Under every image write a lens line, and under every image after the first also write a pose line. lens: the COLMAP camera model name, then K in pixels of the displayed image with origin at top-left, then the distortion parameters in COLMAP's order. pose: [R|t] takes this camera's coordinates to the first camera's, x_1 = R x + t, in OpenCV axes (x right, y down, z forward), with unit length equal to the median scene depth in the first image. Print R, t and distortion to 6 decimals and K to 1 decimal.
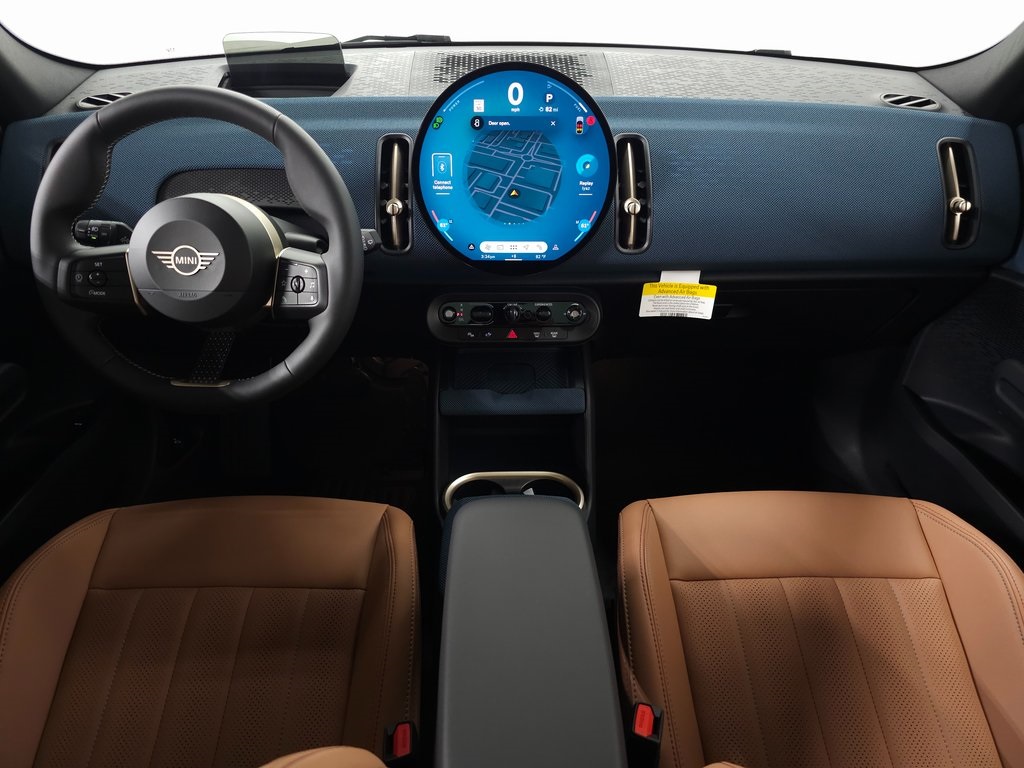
lens RADIAL K [[692.8, 0, 508.8], [0, 692.8, 379.5], [0, 0, 1]] dist [0.063517, -0.084770]
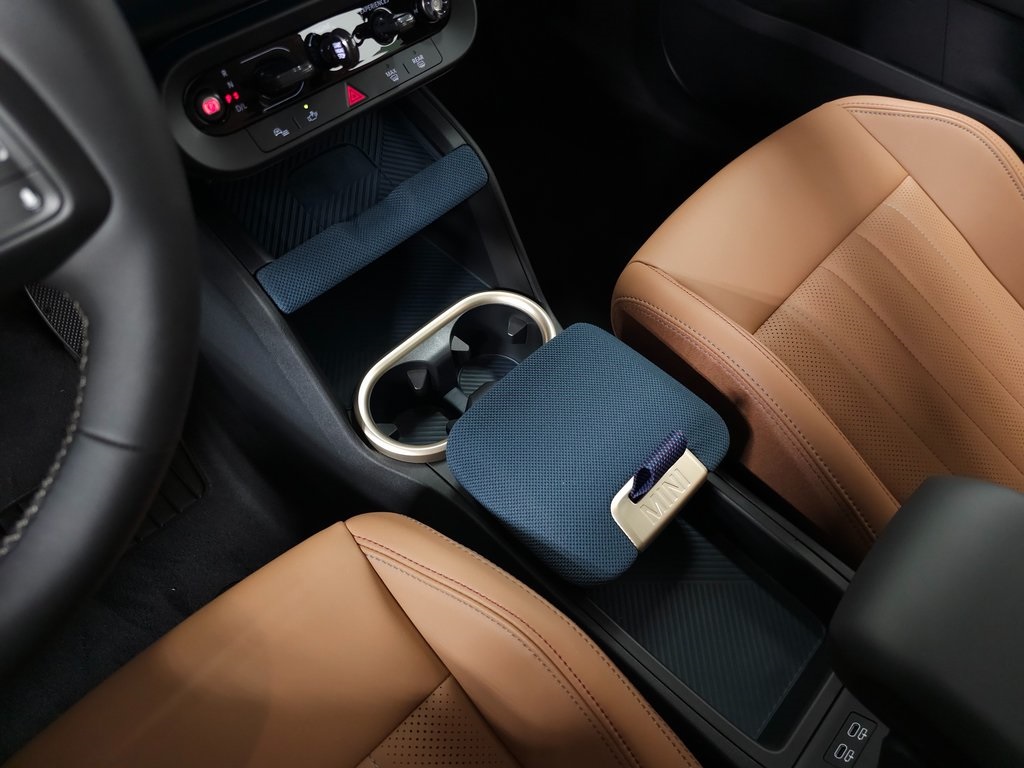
lens RADIAL K [[692.8, 0, 508.8], [0, 692.8, 379.5], [0, 0, 1]] dist [0.063517, -0.084770]
pose [[0.696584, -0.572657, 0.432244, -0.263079], [0.348102, 0.796543, 0.494312, -0.120479], [-0.627372, -0.193865, 0.754202, 0.583526]]
